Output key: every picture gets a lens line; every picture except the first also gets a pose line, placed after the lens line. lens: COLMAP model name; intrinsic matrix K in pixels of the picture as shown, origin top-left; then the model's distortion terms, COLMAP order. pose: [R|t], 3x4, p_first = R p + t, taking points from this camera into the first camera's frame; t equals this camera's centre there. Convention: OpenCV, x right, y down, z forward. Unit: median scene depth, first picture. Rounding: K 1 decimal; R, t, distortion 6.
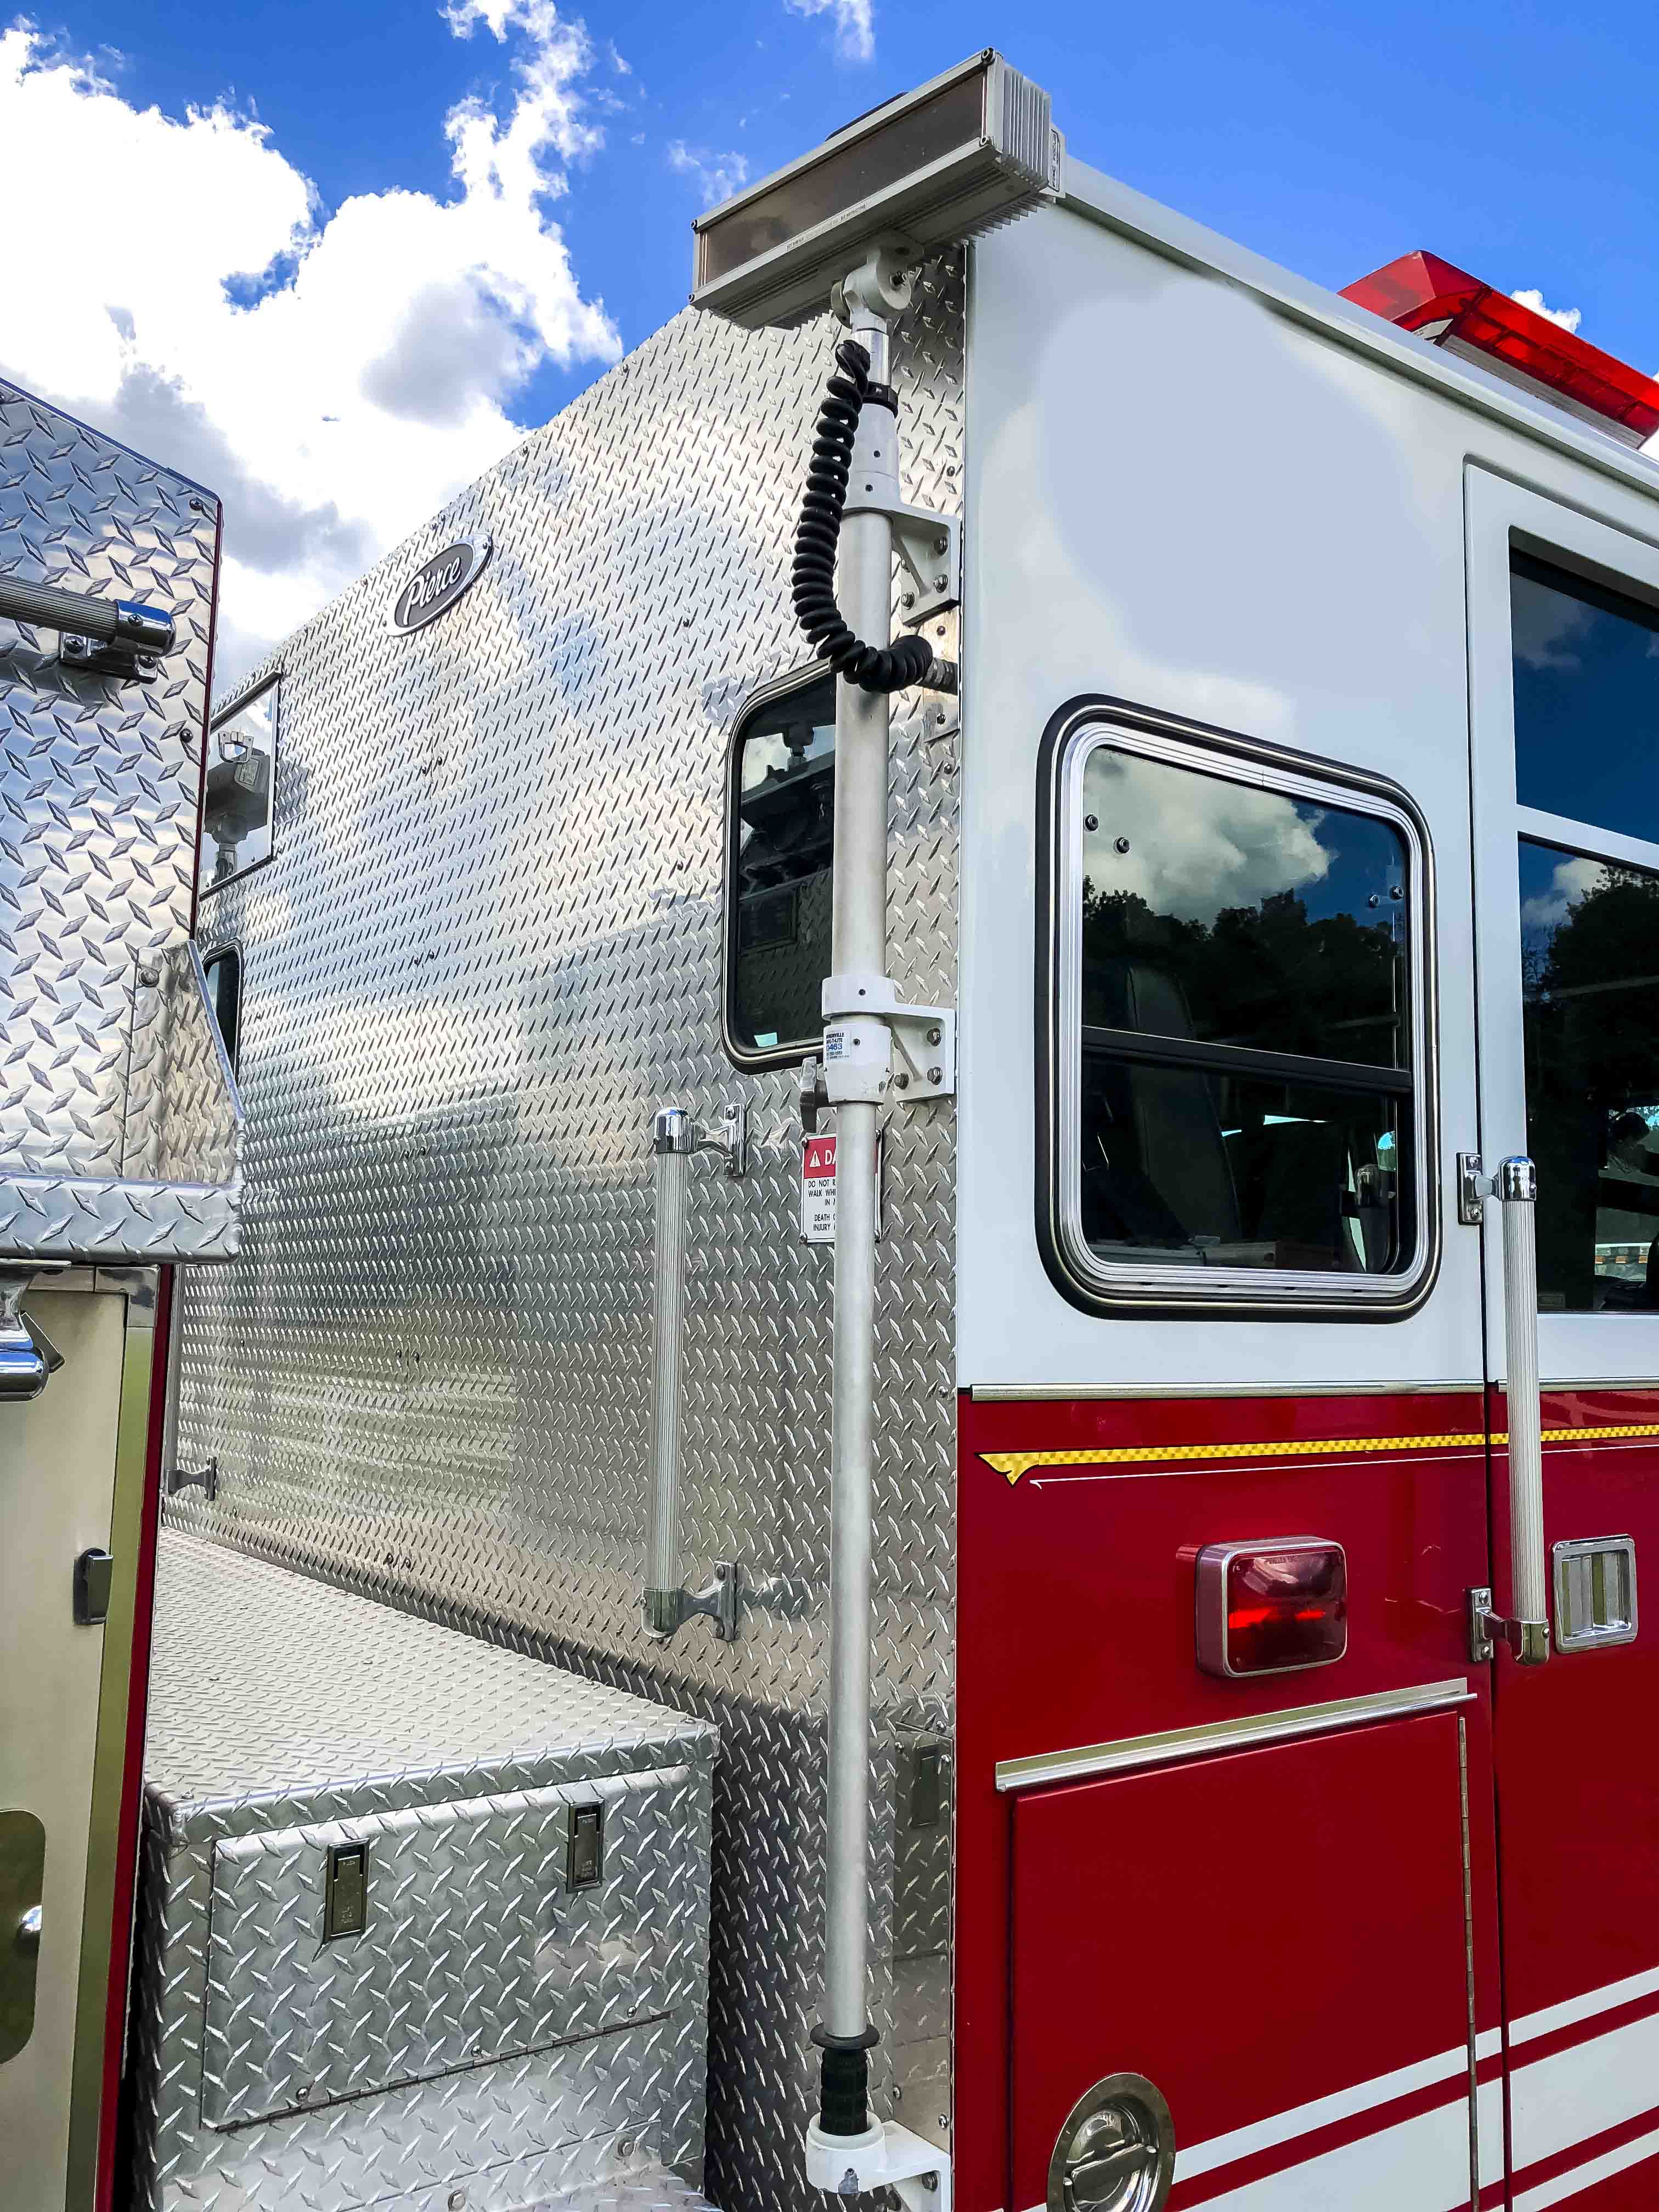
lens RADIAL K [[1814.0, 0, 831.3], [0, 1814.0, 1116.2], [0, 0, 1]] dist [0.040271, -0.051361]
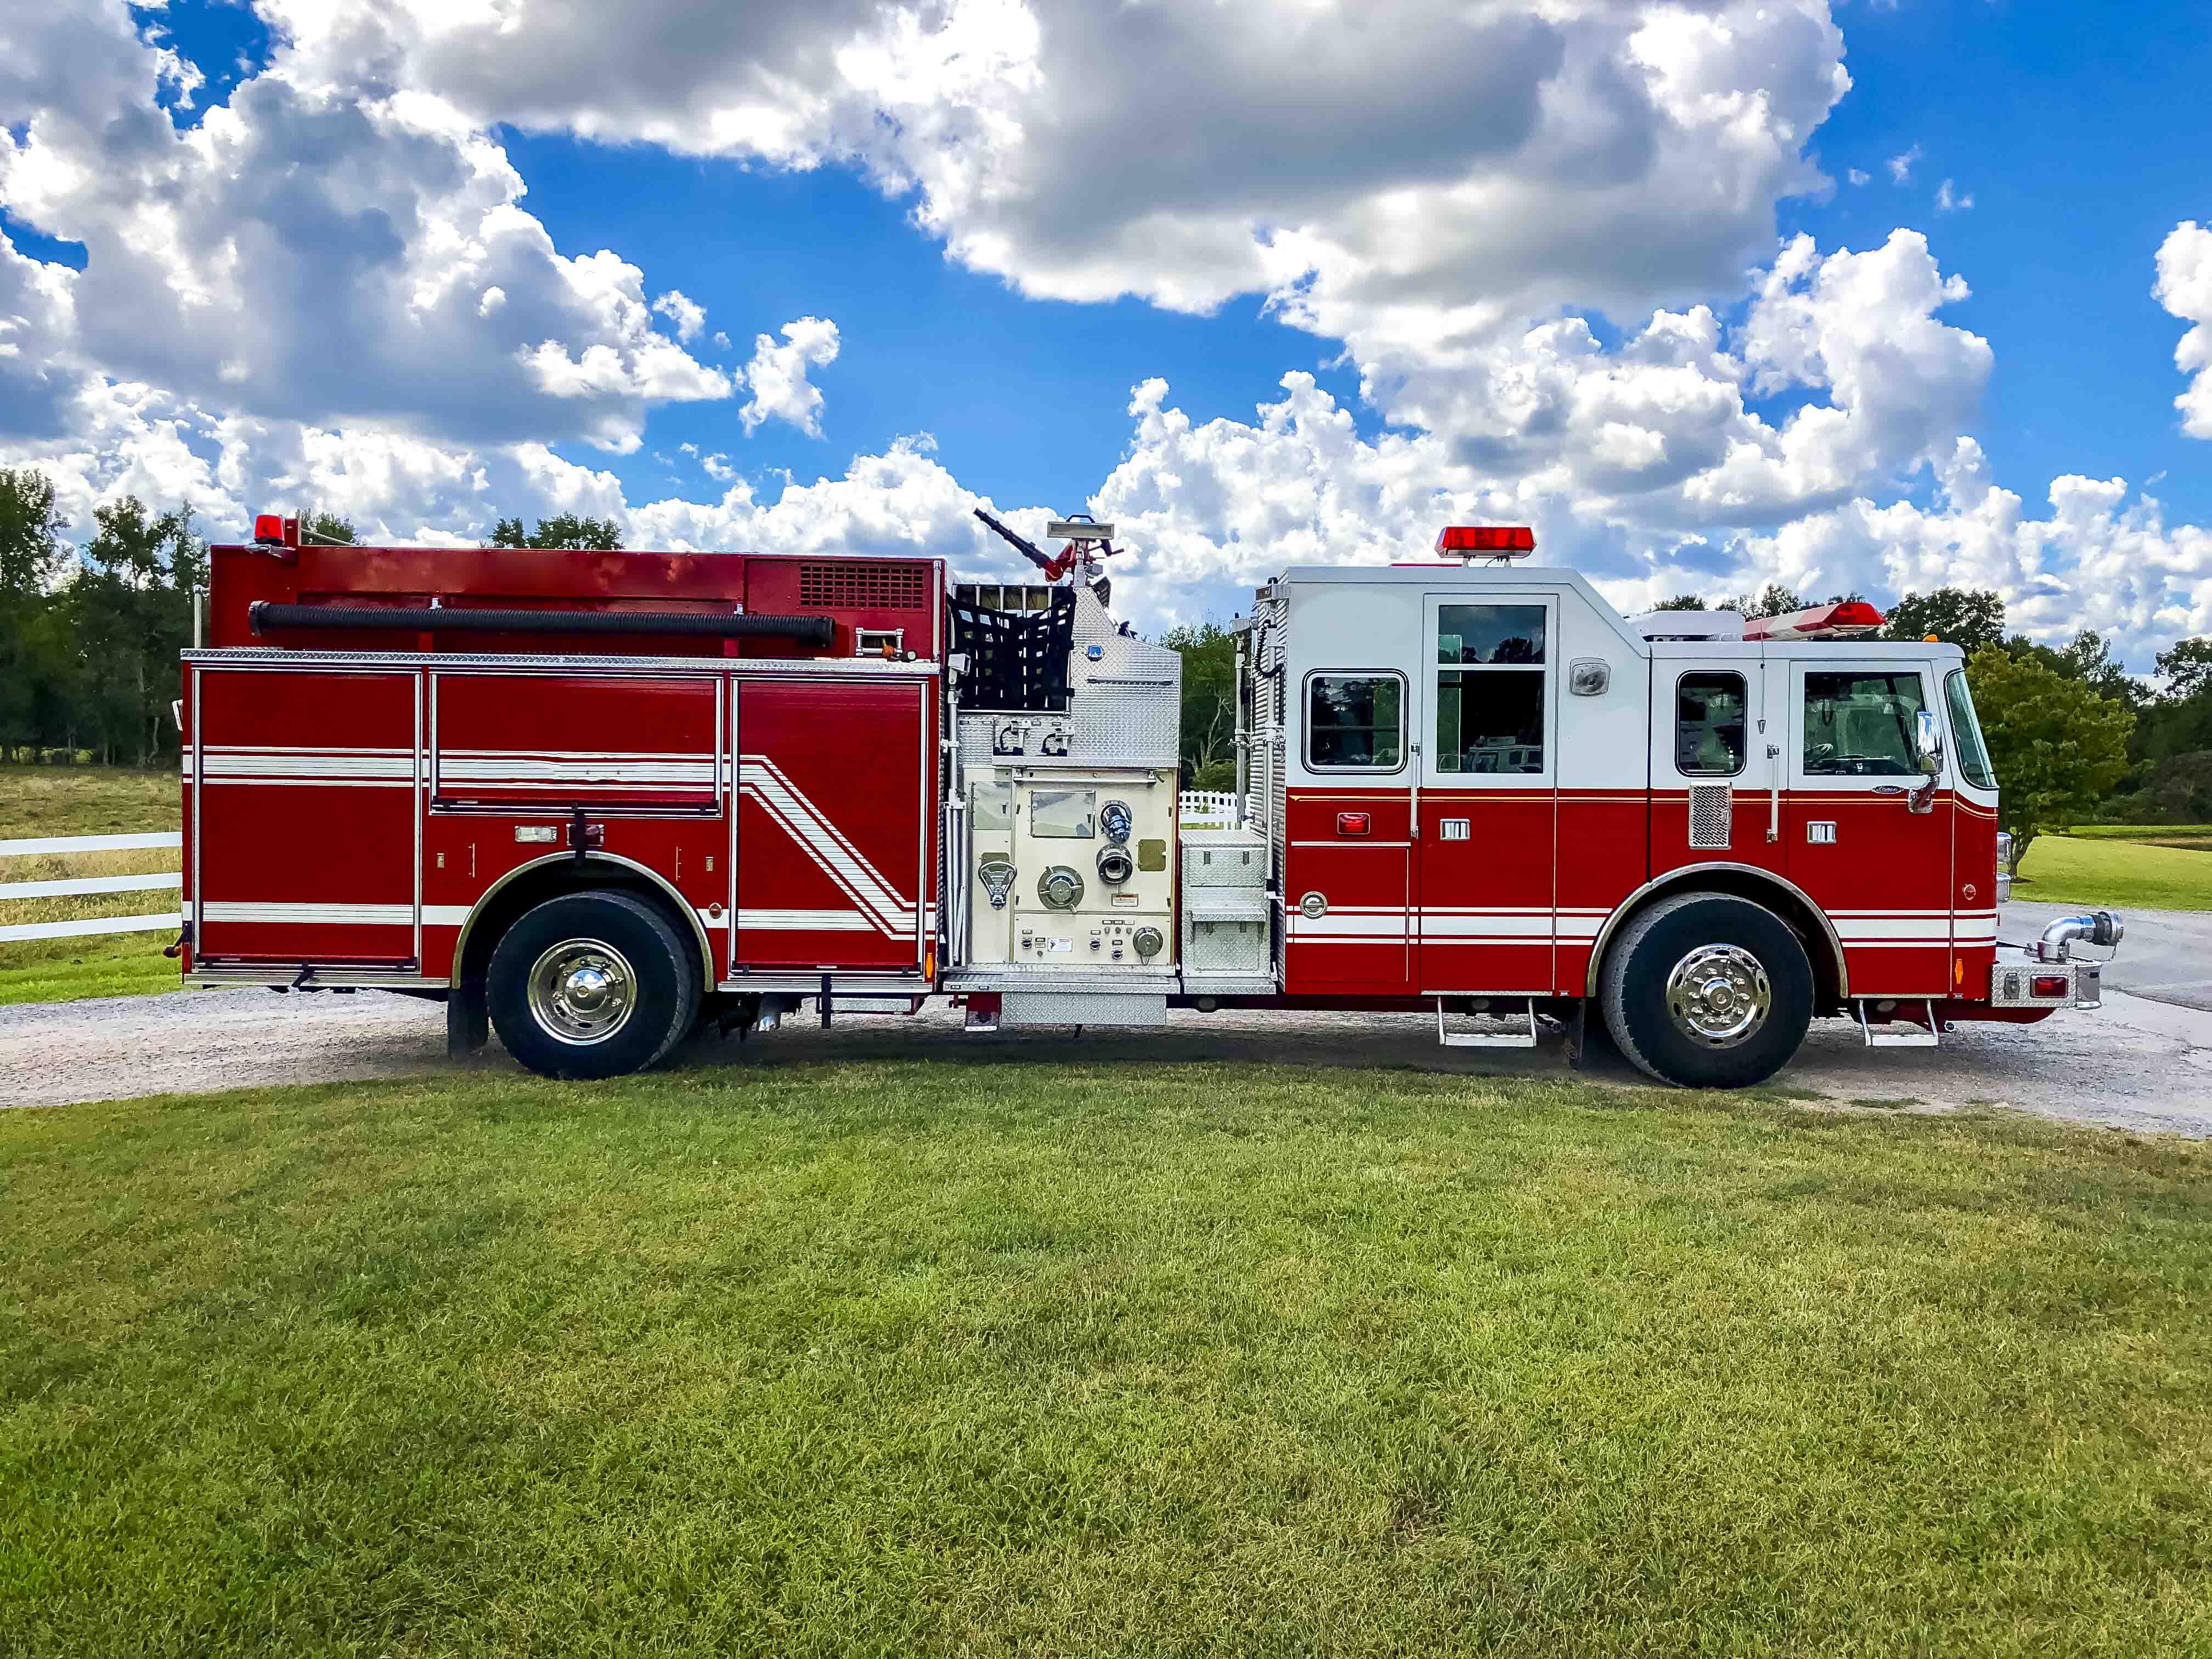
lens RADIAL K [[1814.0, 0, 1121.9], [0, 1814.0, 824.3], [0, 0, 1]] dist [0.040271, -0.051361]
pose [[0.816539, 0.011382, -0.577179, 3.215290], [0.066488, 0.991298, 0.113610, -0.470400], [0.573449, -0.131142, 0.808676, -4.423636]]
